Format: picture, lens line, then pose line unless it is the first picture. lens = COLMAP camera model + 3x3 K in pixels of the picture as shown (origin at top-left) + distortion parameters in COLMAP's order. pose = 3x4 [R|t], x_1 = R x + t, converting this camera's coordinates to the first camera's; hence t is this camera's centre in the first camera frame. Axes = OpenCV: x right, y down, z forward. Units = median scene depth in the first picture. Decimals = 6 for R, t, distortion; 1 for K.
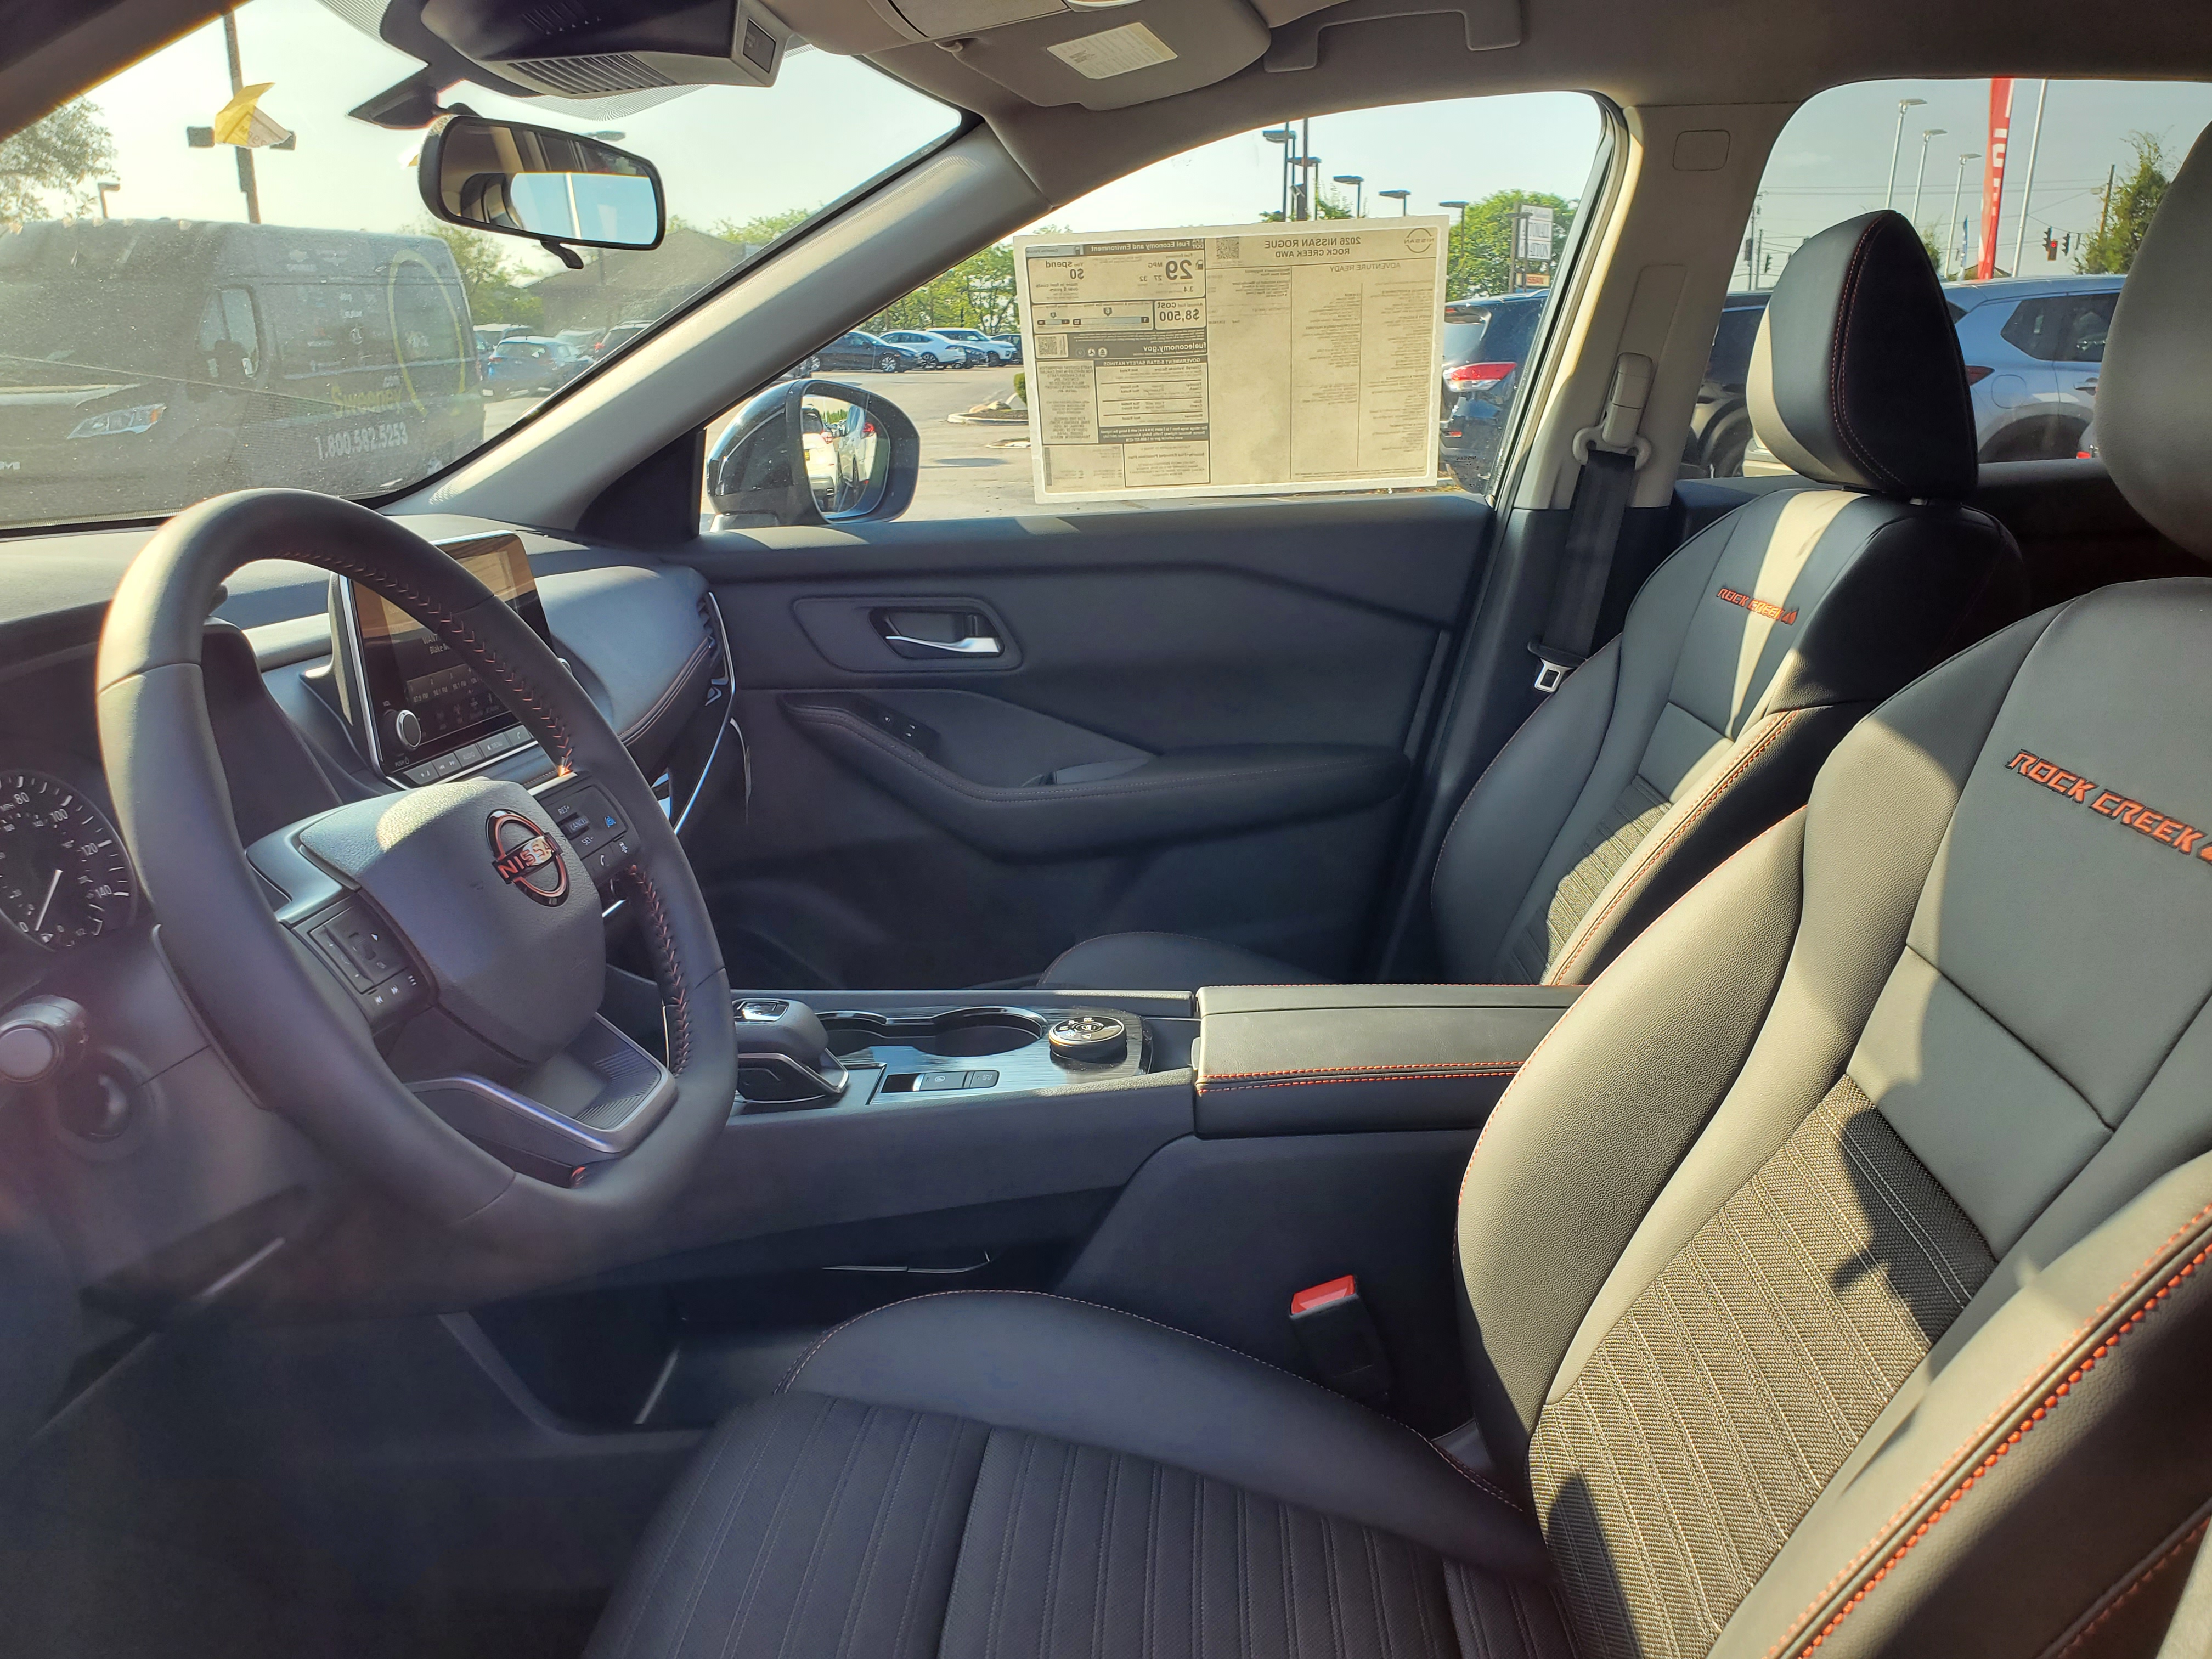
lens RADIAL K [[1771.5, 0, 1111.1], [0, 1771.5, 844.2], [0, 0, 1]] dist [0.010705, 0.004065]
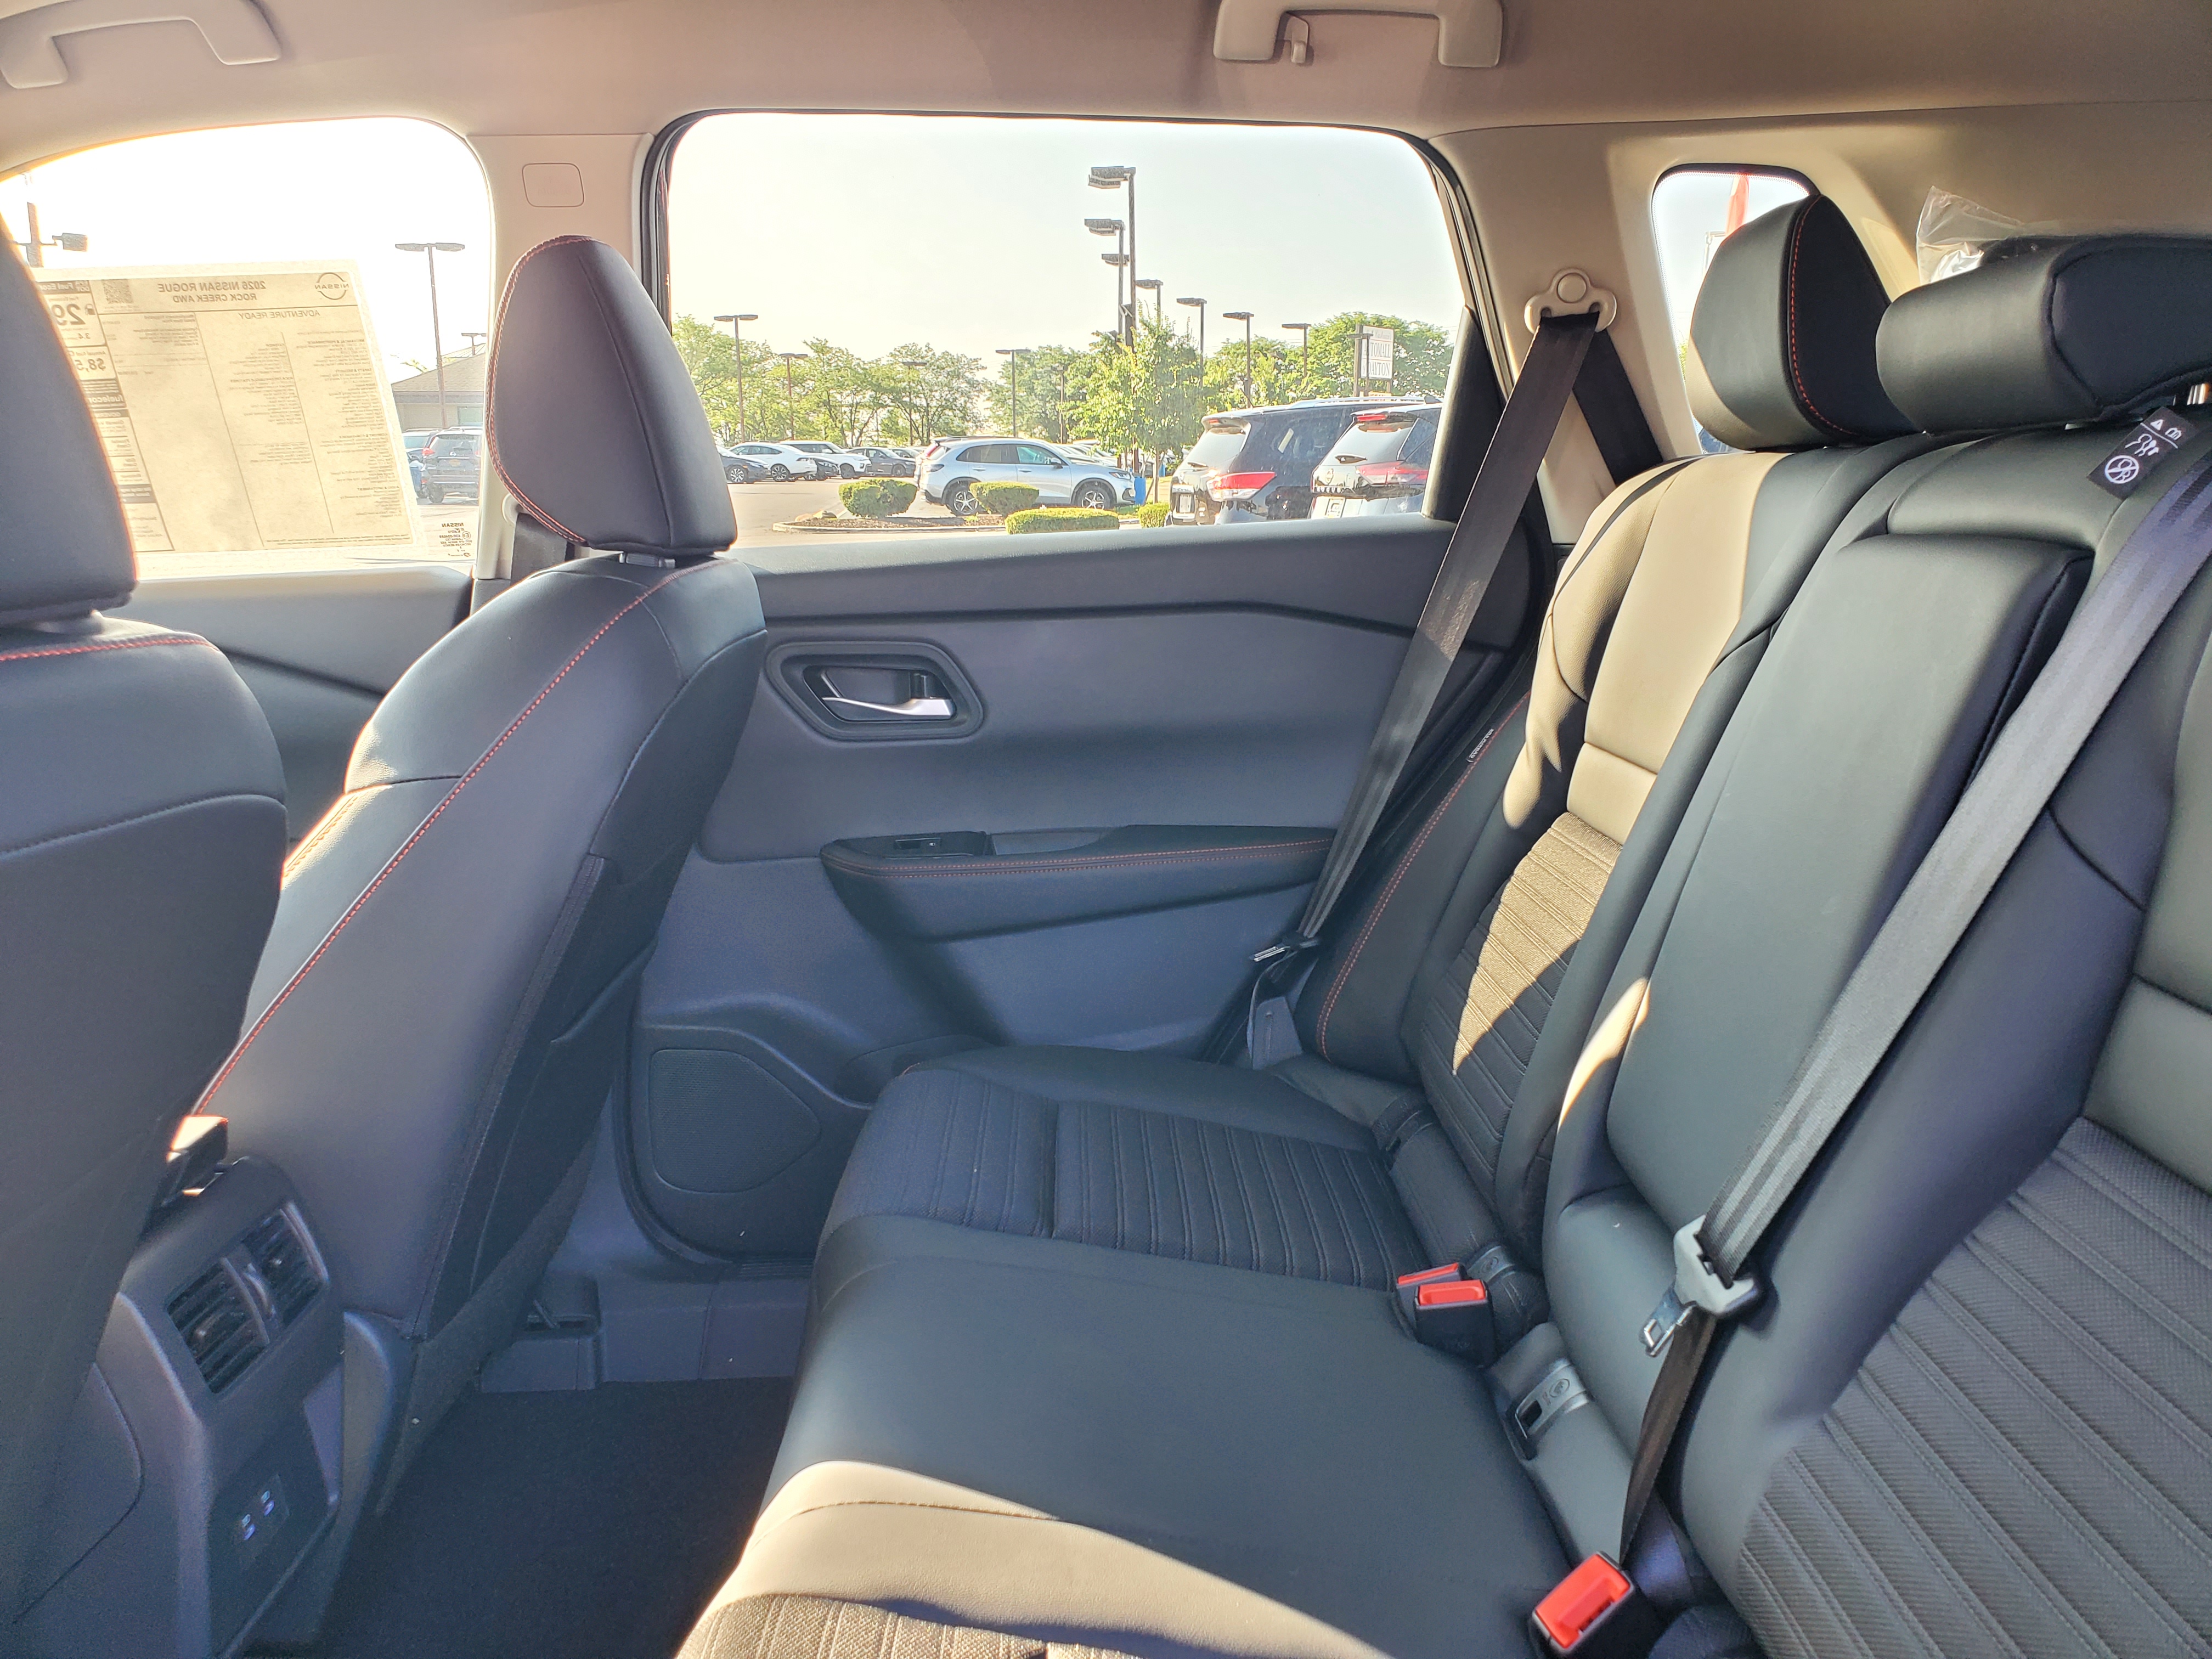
lens RADIAL K [[1740.0, 0, 1096.0], [0, 1740.0, 831.9], [0, 0, 1]] dist [0.033407, -0.002146]
pose [[0.998226, -0.012340, 0.058248, 0.503218], [0.016032, 0.997862, -0.063364, 0.004853], [-0.057341, 0.064185, 0.996289, 0.090114]]
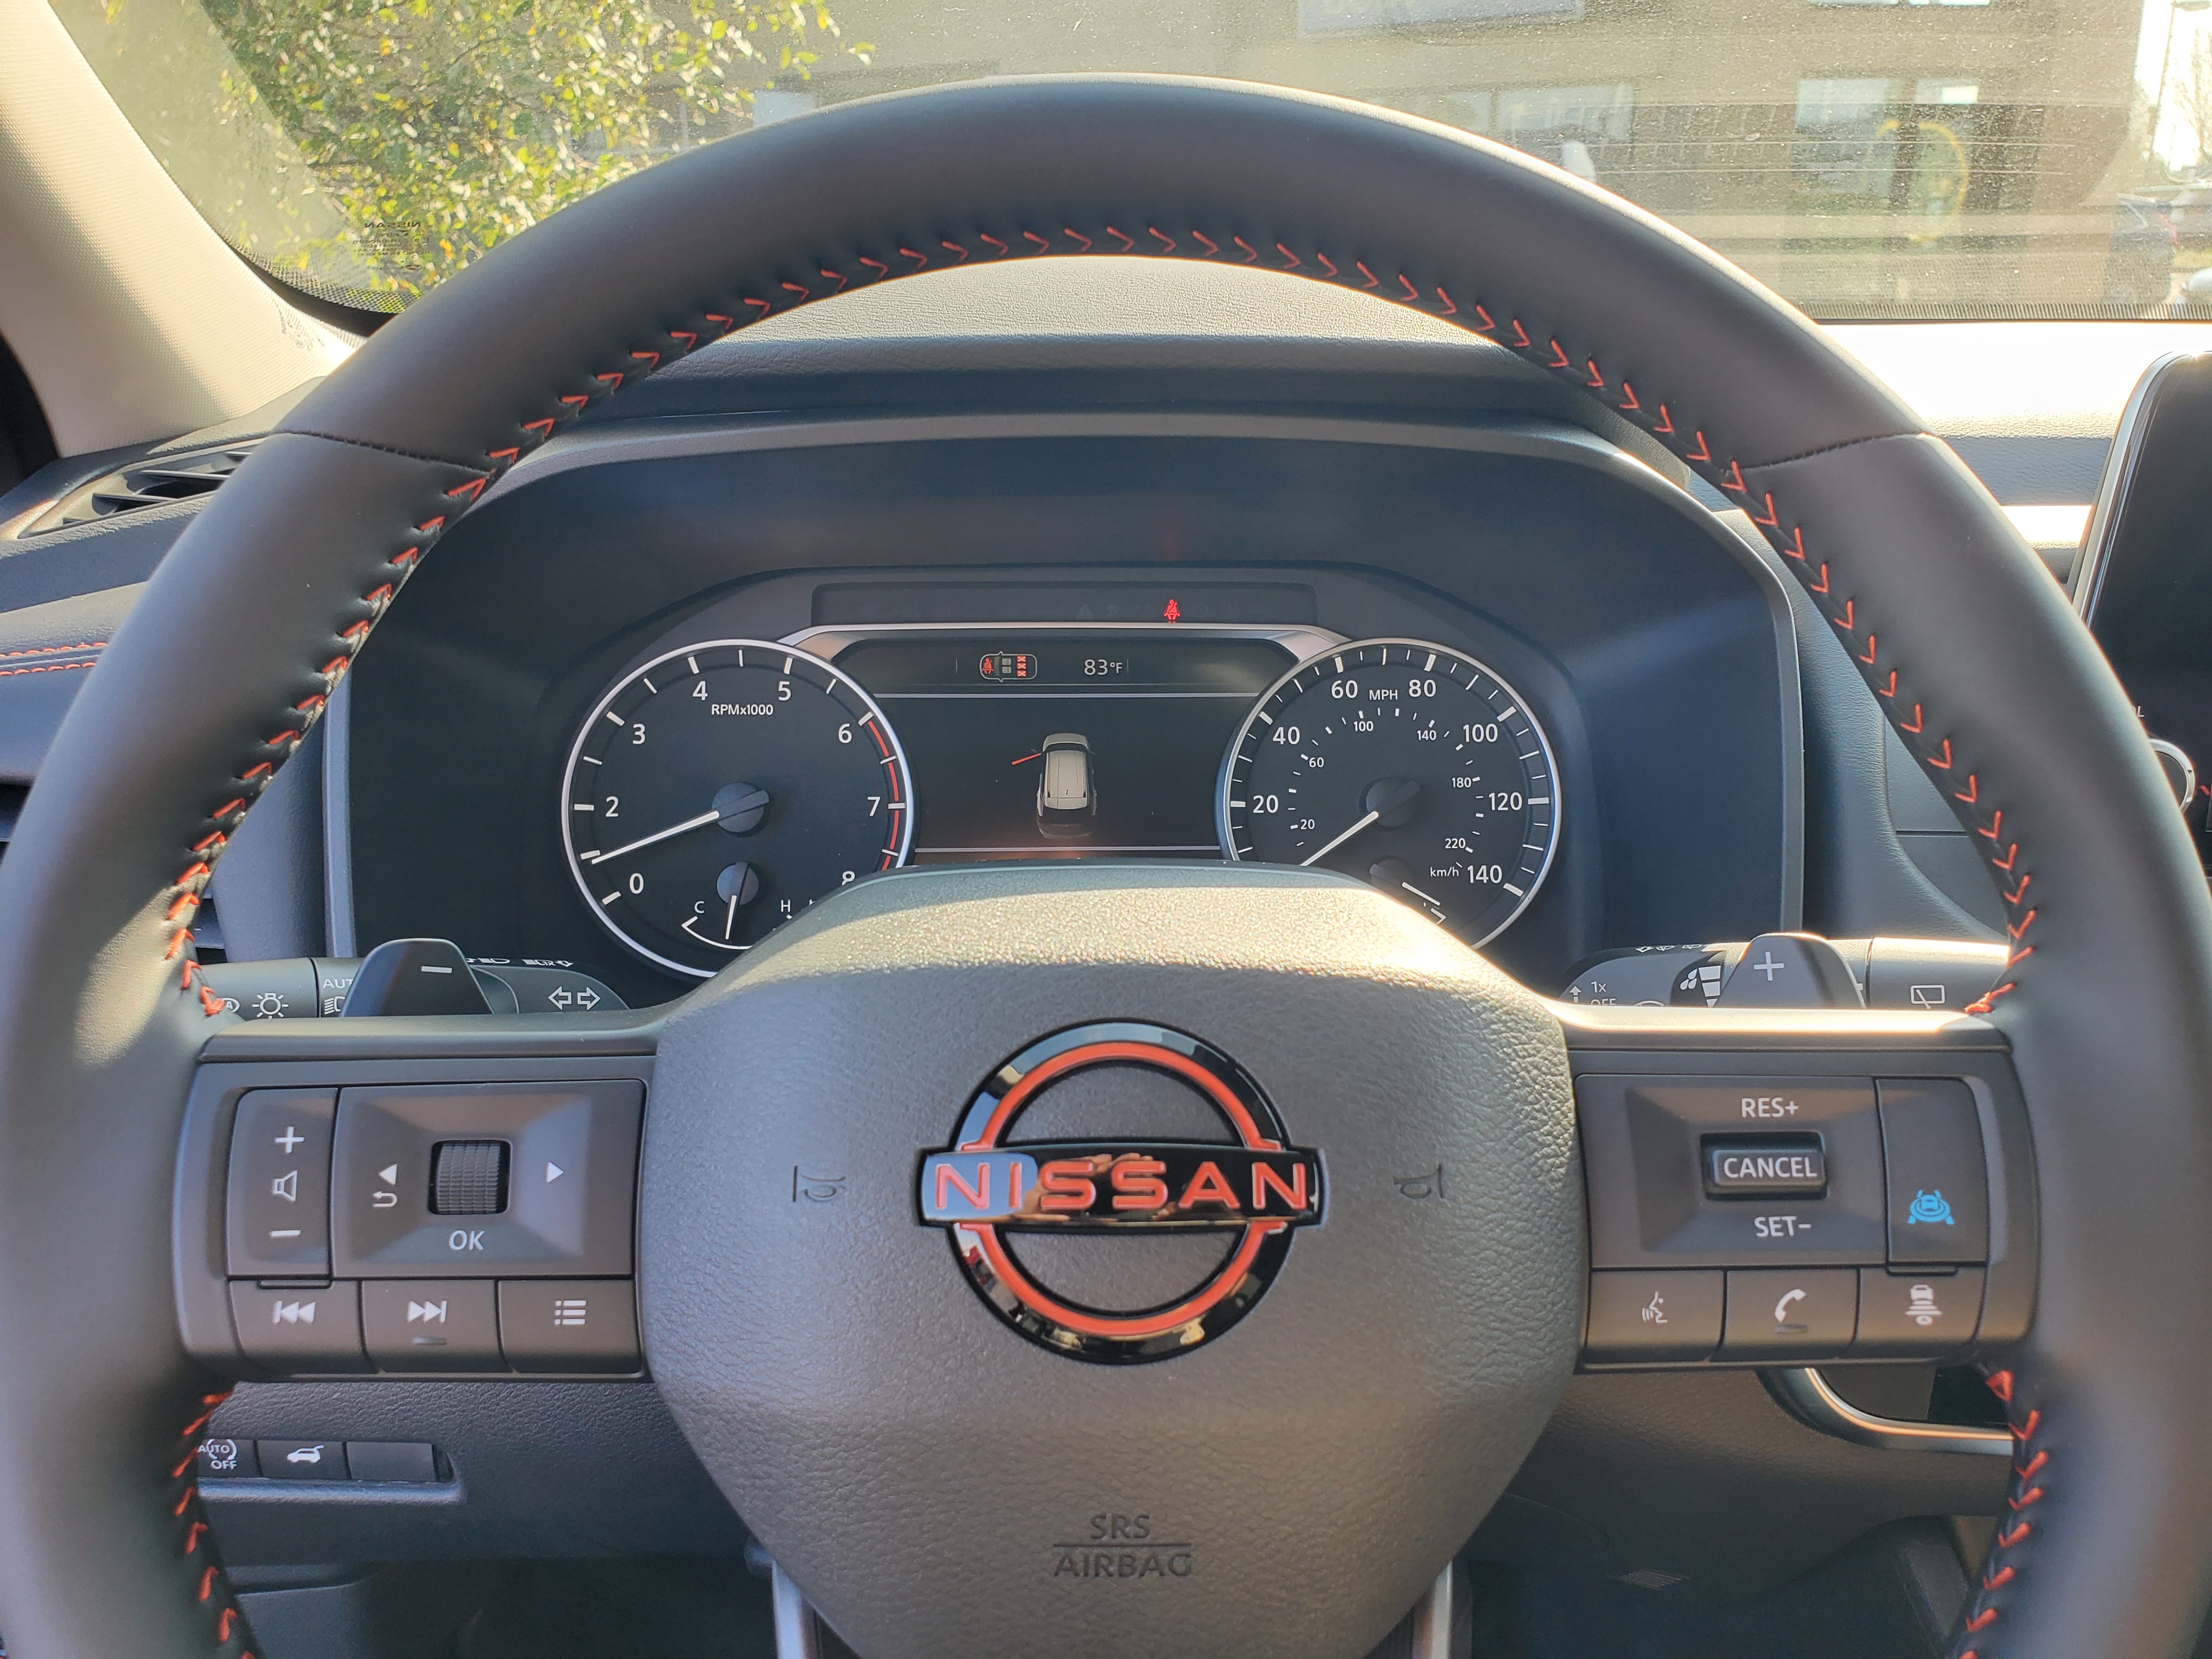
lens RADIAL K [[1699.6, 0, 1133.7], [0, 1699.6, 843.0], [0, 0, 1]] dist [-0.018336, -0.003441]
pose [[0.112282, 0.323175, -0.939654, -0.024398], [-0.252199, 0.923938, 0.287634, -0.063607], [0.961139, 0.204683, 0.185246, 0.420300]]
